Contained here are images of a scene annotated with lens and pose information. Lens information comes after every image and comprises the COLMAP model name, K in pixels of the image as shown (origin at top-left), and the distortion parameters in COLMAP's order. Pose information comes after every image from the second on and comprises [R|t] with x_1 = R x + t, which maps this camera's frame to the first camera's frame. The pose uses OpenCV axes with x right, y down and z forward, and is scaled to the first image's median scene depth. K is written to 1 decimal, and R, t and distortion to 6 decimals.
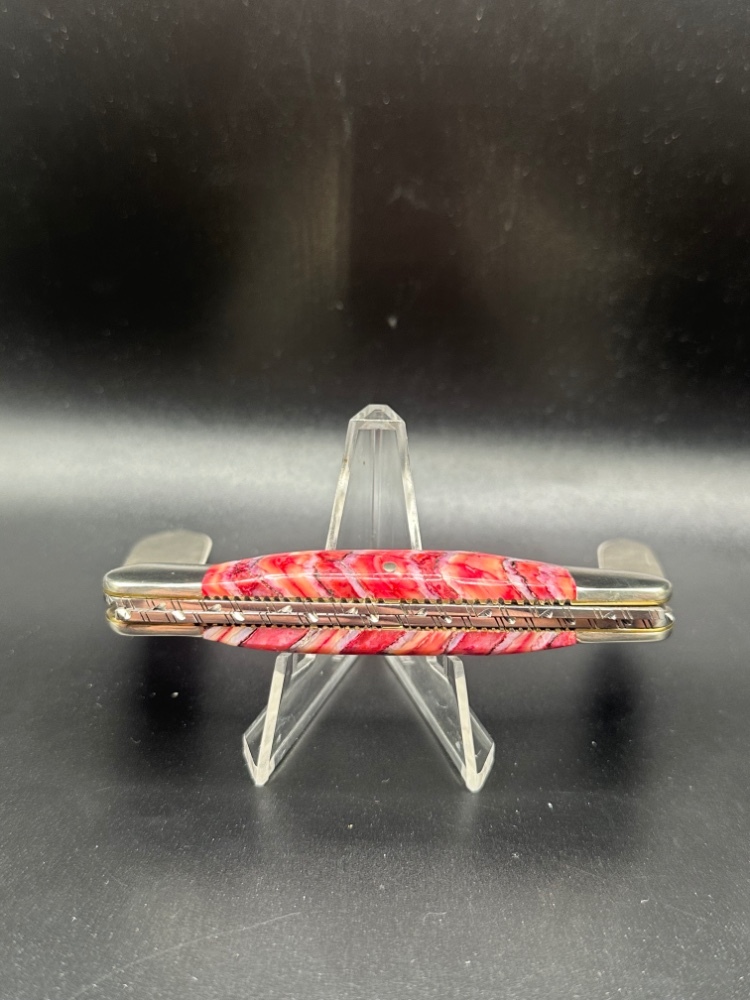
lens RADIAL K [[1068.6, 0, 355.4], [0, 1068.6, 523.1], [0, 0, 1]] dist [0.006497, -0.013483]
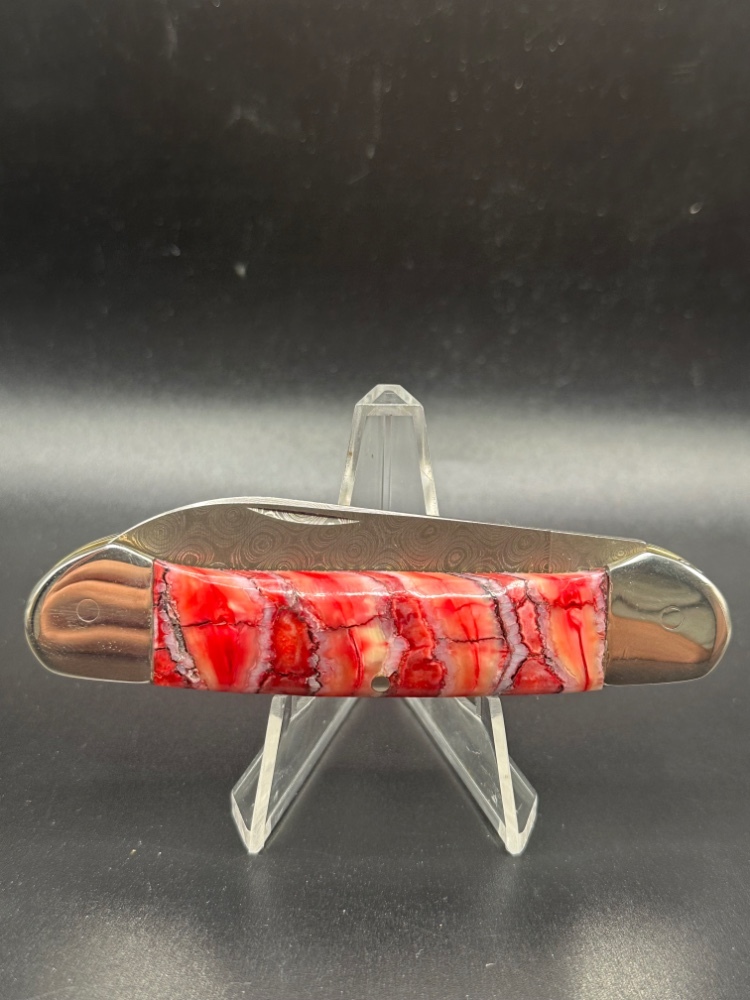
lens RADIAL K [[1296.7, 0, 375.0], [0, 1296.7, 500.0], [0, 0, 1]] dist [0.027095, 0.038476]
pose [[0.999838, -0.013642, 0.011739, 0.132082], [0.013894, 0.999668, -0.021691, 0.013815], [-0.011439, 0.021851, 0.999696, -0.003107]]
